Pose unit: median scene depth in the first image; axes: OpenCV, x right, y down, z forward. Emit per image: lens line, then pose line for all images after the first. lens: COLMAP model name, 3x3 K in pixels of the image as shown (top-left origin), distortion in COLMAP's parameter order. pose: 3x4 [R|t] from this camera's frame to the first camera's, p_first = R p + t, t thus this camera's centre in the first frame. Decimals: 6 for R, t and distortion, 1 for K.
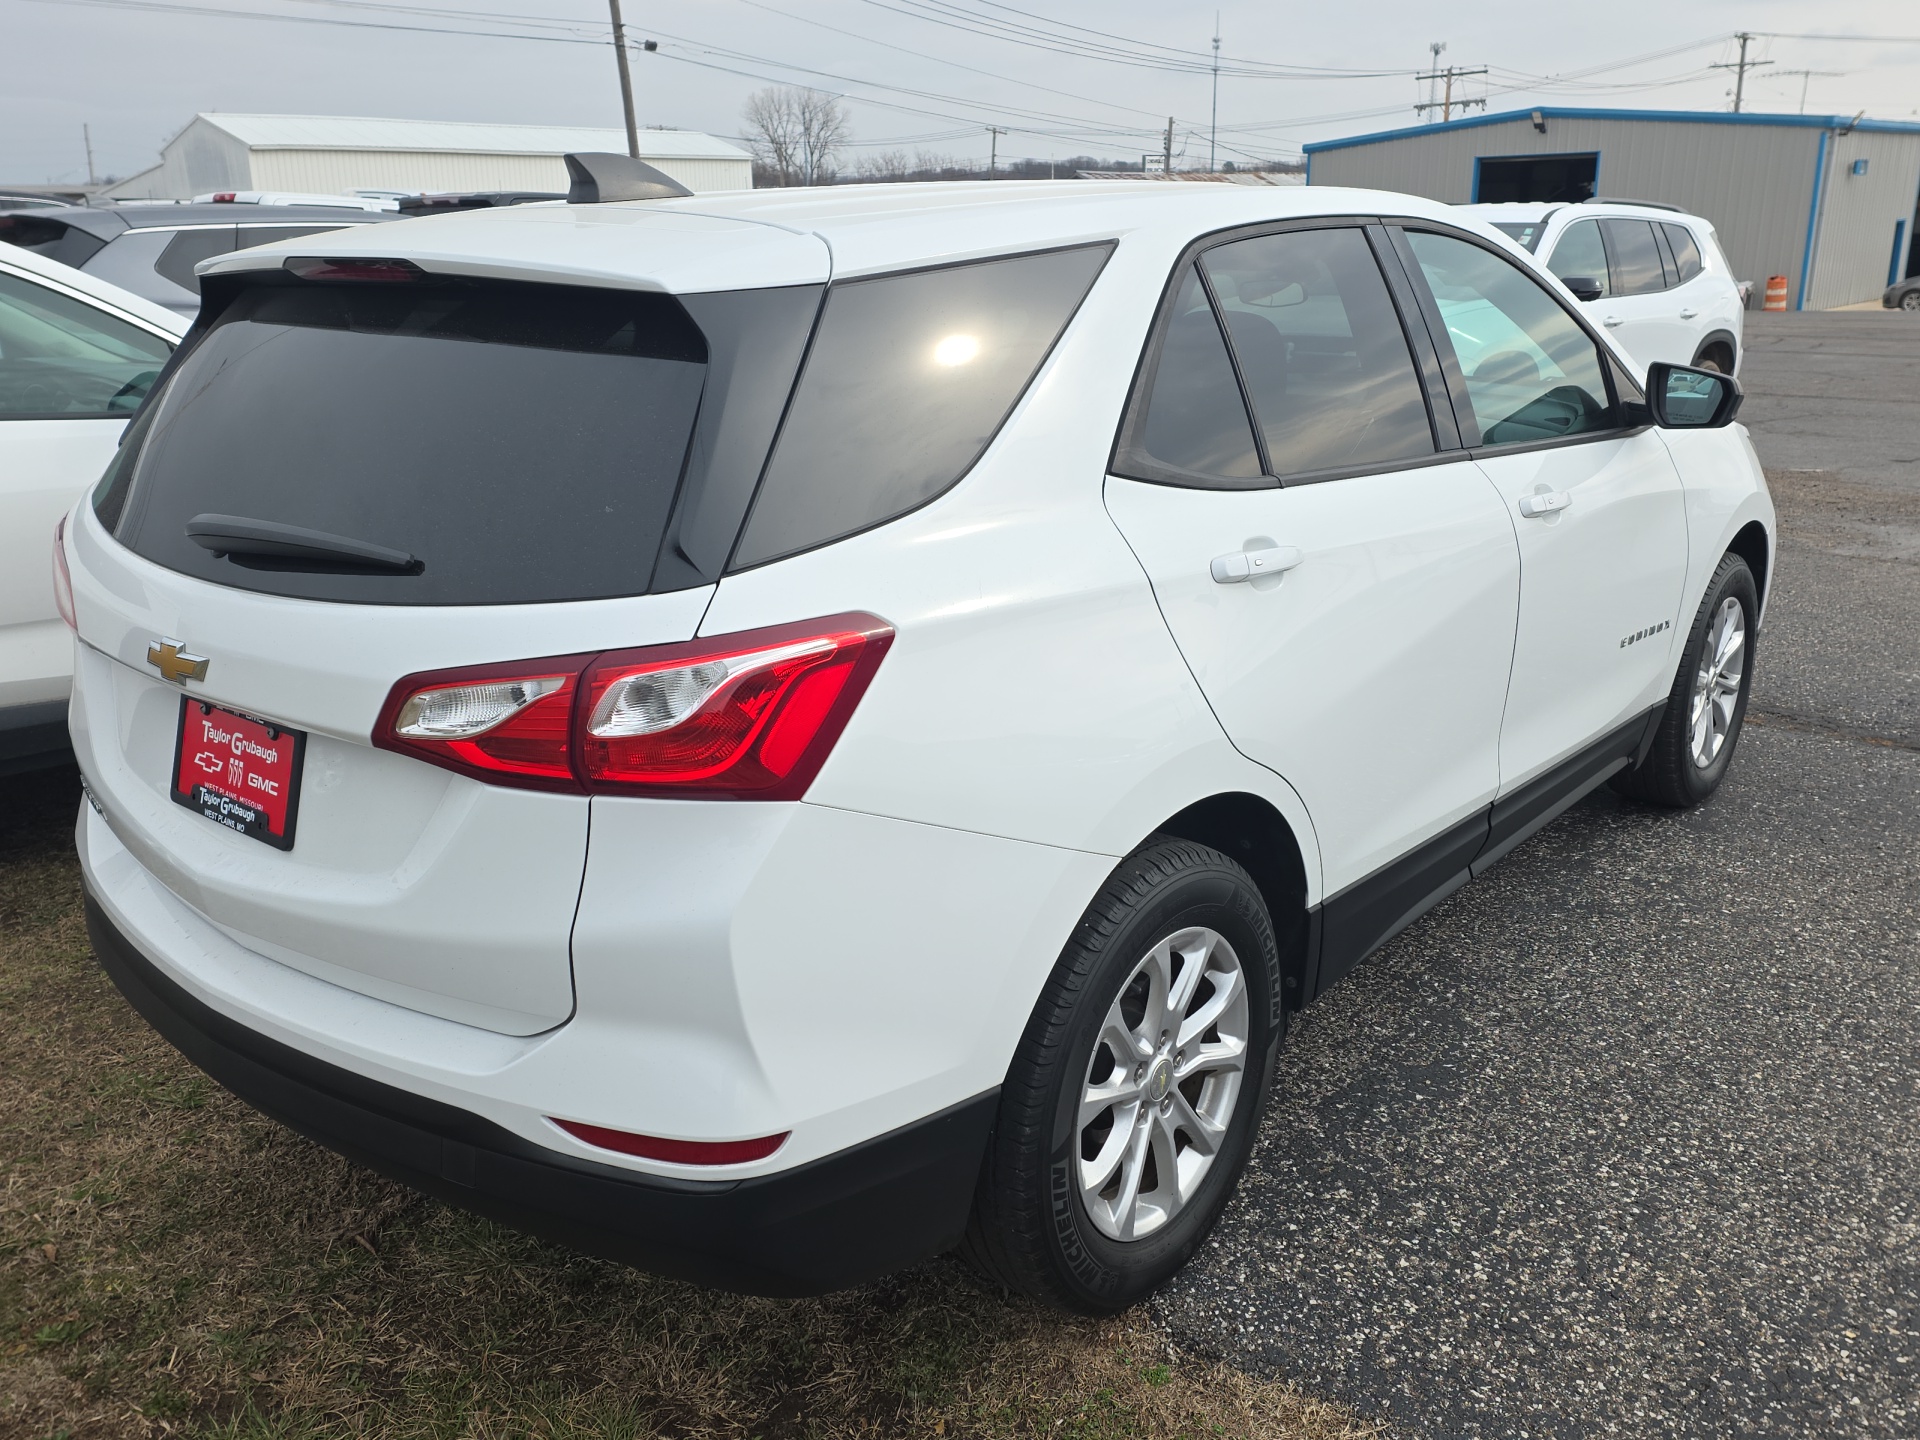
lens RADIAL K [[1661.8, 0, 960.0], [0, 1661.8, 720.0], [0, 0, 1]] dist [0.037398, -0.009452]
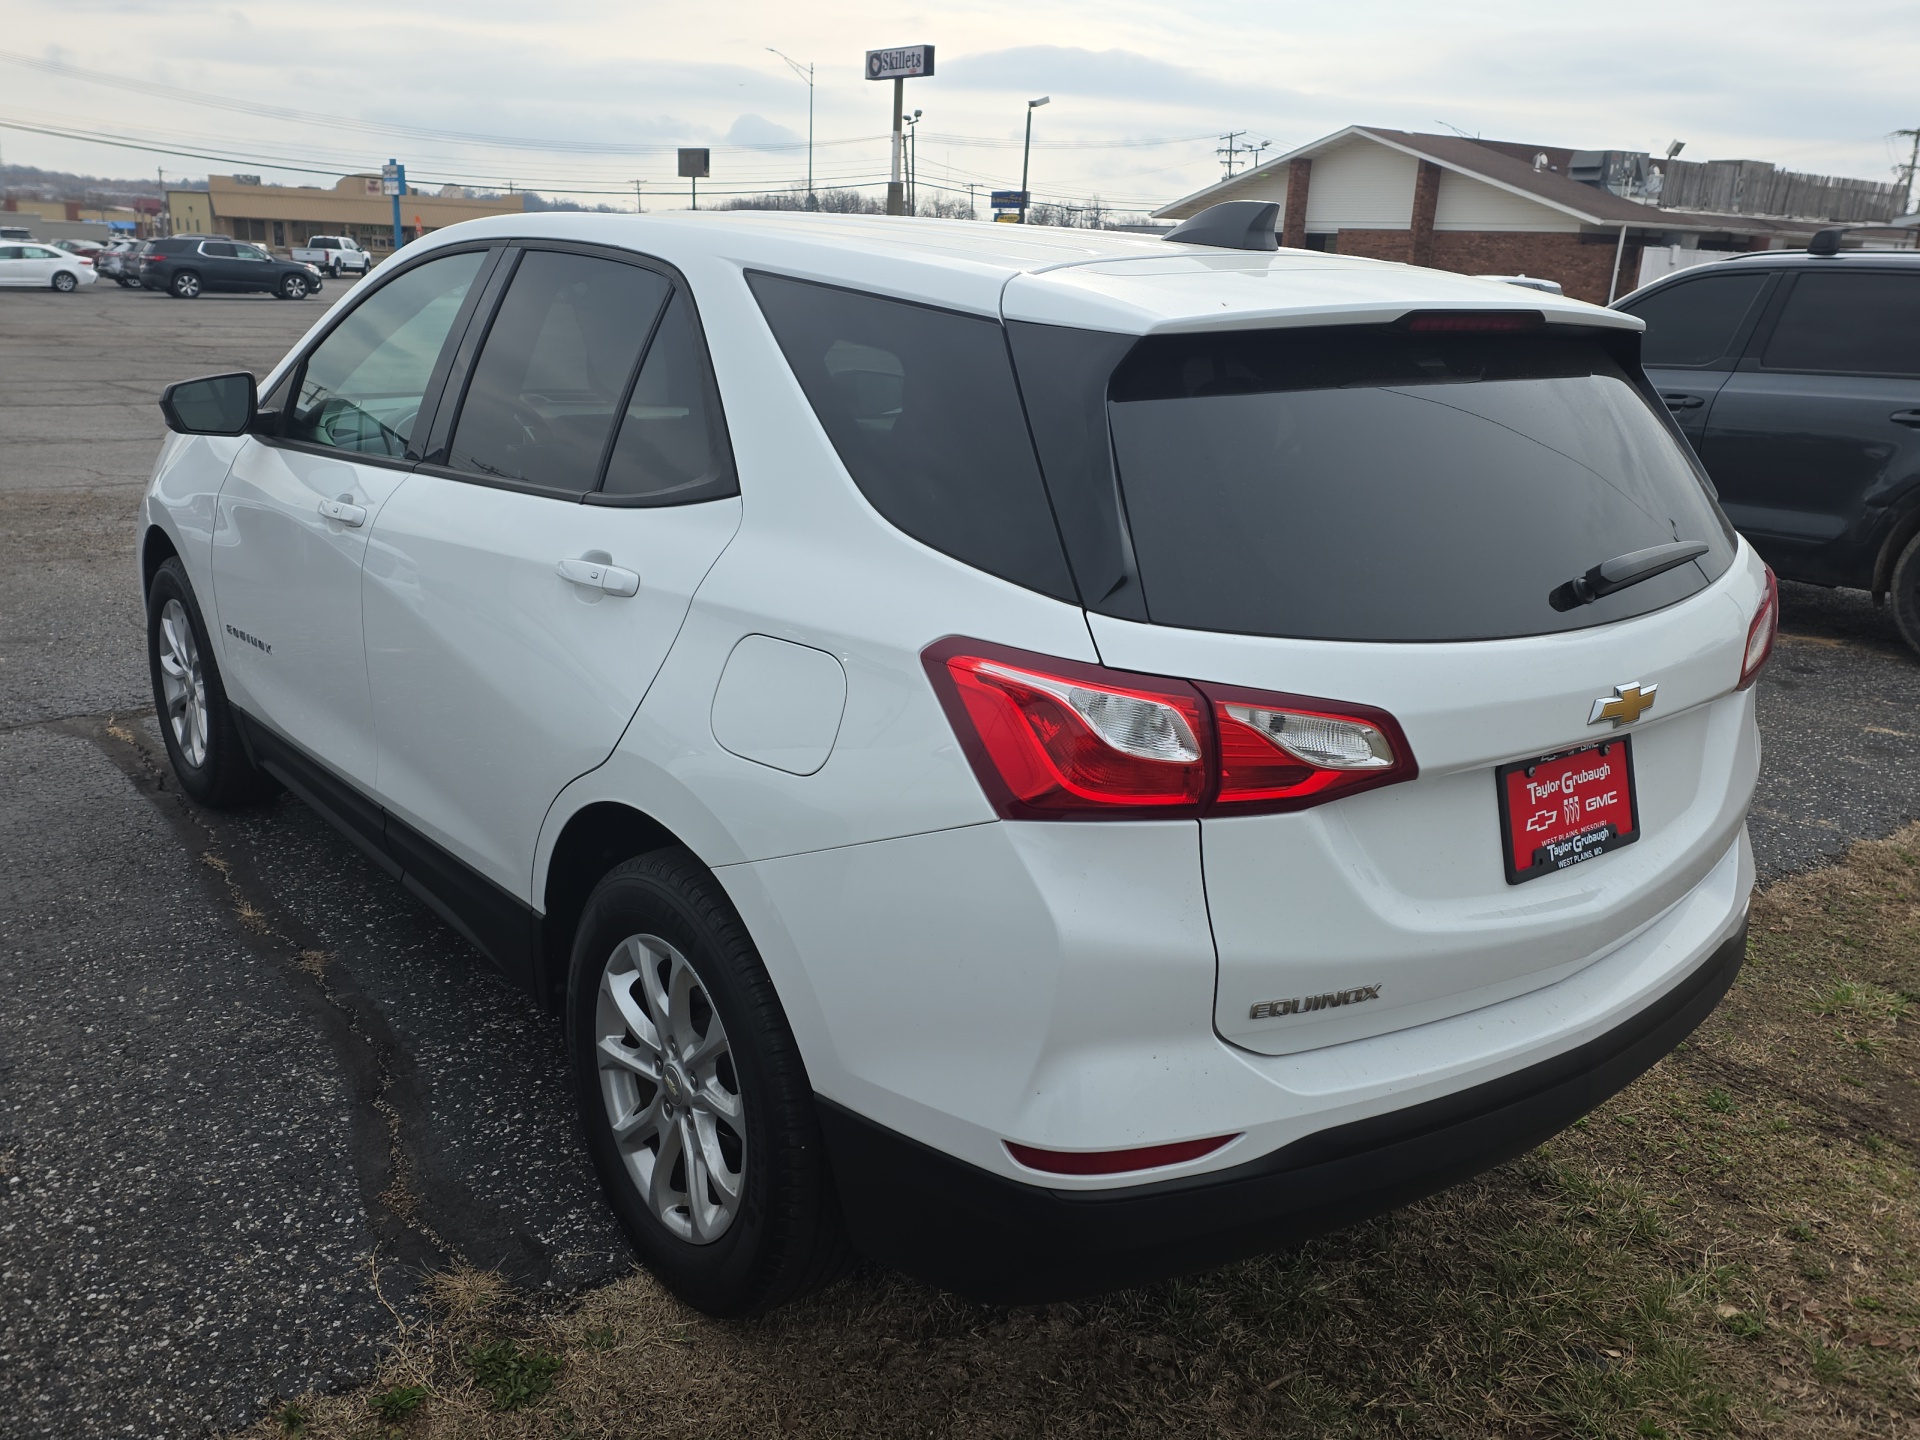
lens RADIAL K [[1661.8, 0, 960.0], [0, 1661.8, 720.0], [0, 0, 1]] dist [0.037398, -0.009452]
pose [[0.188291, -0.254794, 0.948486, -1.475464], [0.248076, 0.946782, 0.205089, -0.328841], [-0.950266, 0.196681, 0.241479, 1.101497]]
